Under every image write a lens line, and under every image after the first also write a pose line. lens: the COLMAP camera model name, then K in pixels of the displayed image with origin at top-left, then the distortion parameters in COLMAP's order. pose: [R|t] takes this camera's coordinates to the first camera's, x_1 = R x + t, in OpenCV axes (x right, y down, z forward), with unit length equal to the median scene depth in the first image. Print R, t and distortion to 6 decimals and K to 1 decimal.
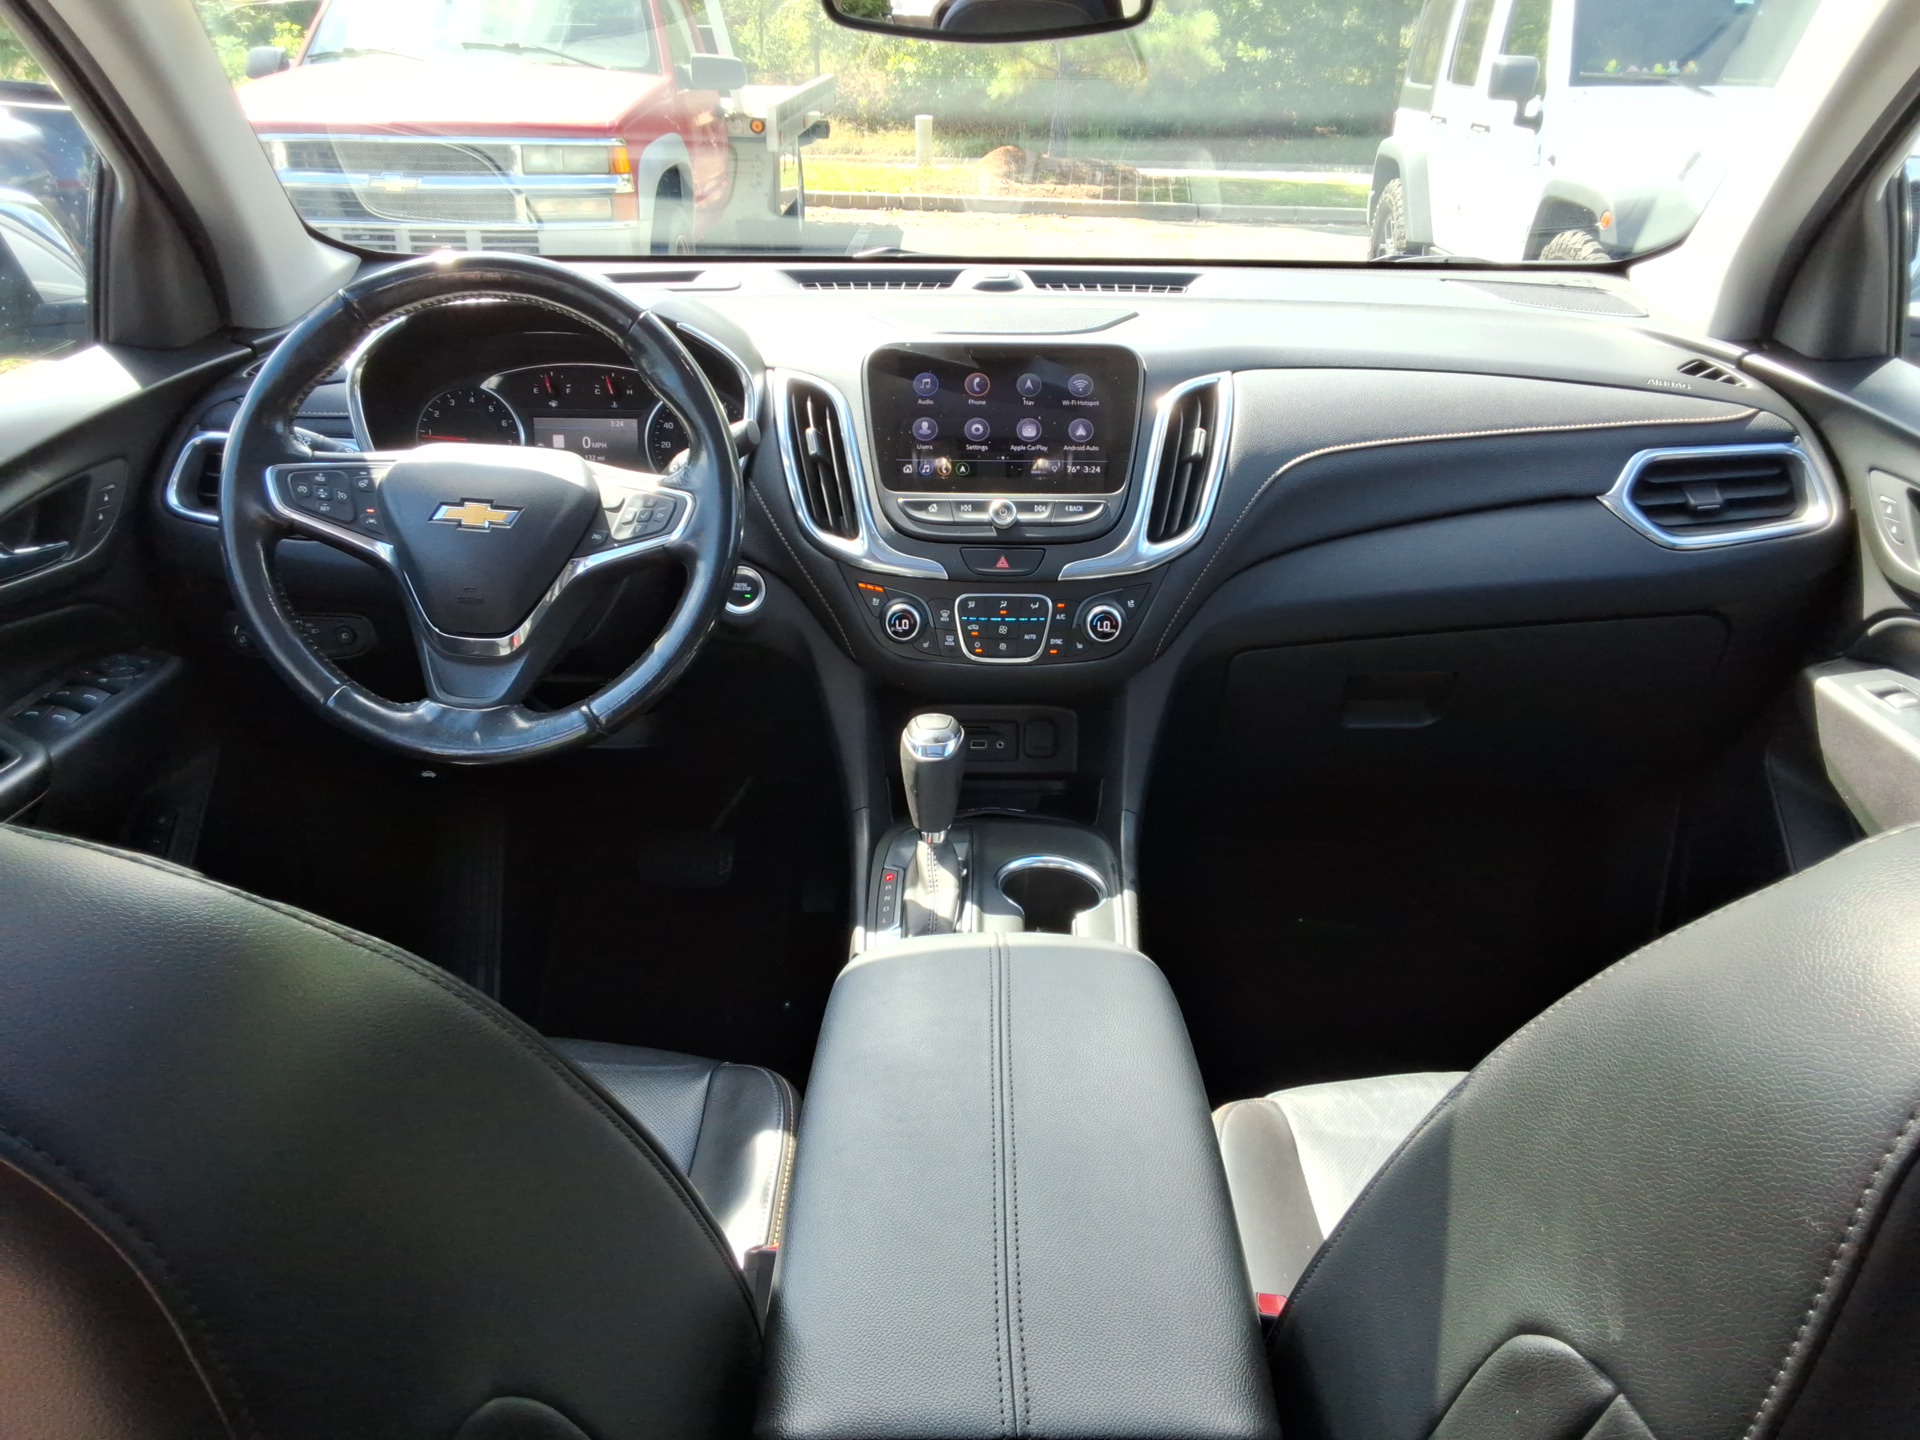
lens RADIAL K [[1546.2, 0, 971.6], [0, 1546.2, 700.9], [0, 0, 1]] dist [0.135172, -0.202707]
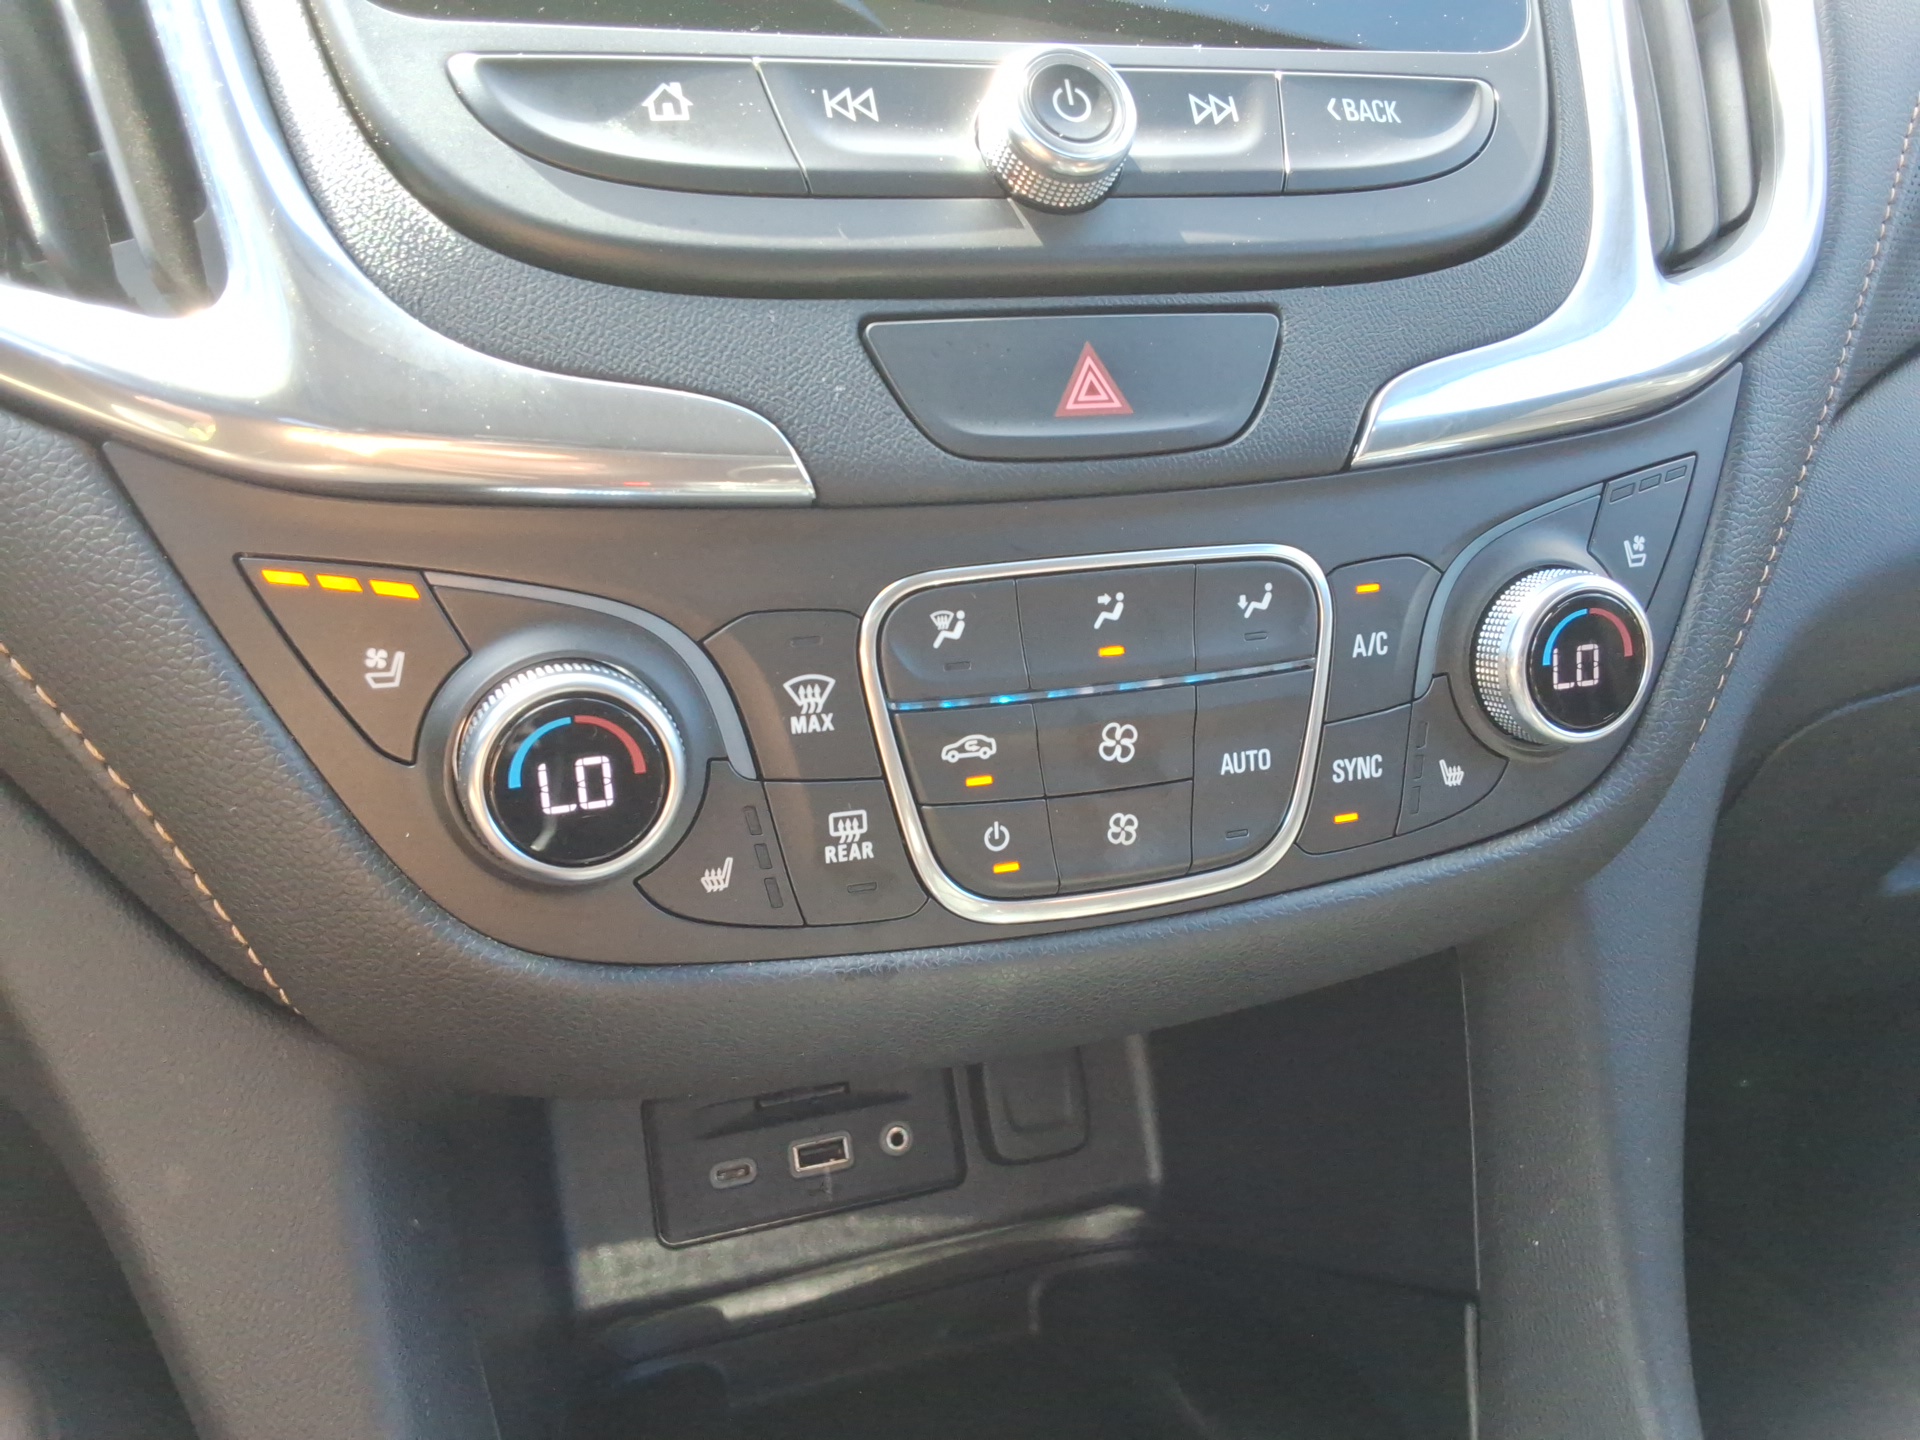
lens RADIAL K [[1546.2, 0, 971.6], [0, 1546.2, 700.9], [0, 0, 1]] dist [0.135172, -0.202707]
pose [[0.944093, -0.113807, 0.309412, -0.054442], [0.127409, 0.991559, -0.024042, -0.048192], [-0.304064, 0.062120, 0.950624, 0.814167]]
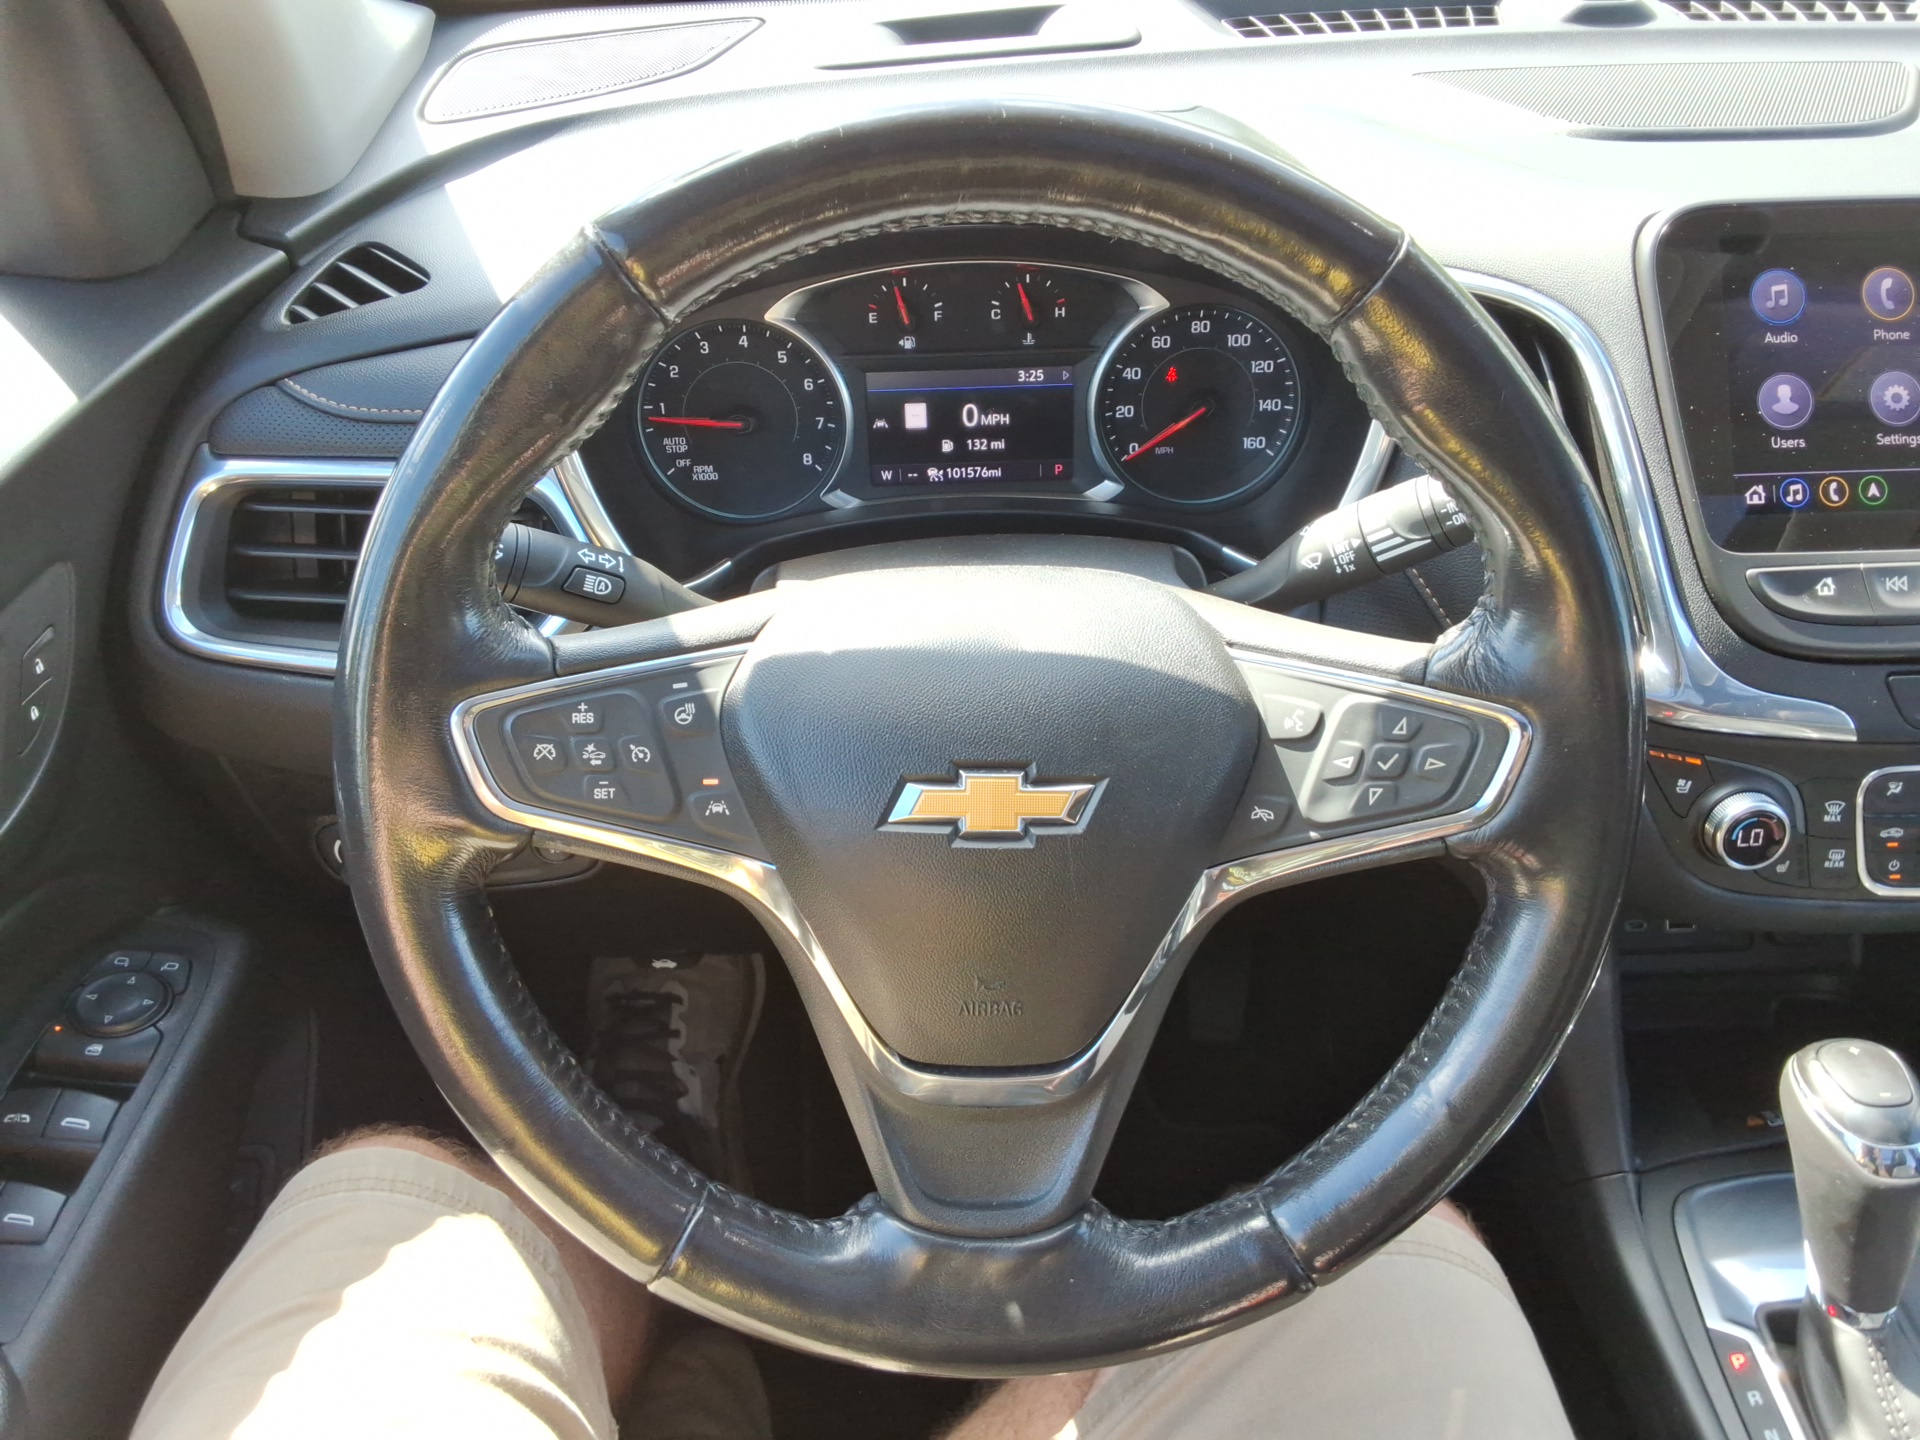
lens RADIAL K [[1534.4, 0, 983.8], [0, 1534.4, 694.6], [0, 0, 1]] dist [0.115535, -0.173082]
pose [[0.998781, -0.043317, 0.023676, -0.282113], [0.037836, 0.979782, 0.196458, -0.190988], [-0.031708, -0.195322, 0.980226, 0.541871]]
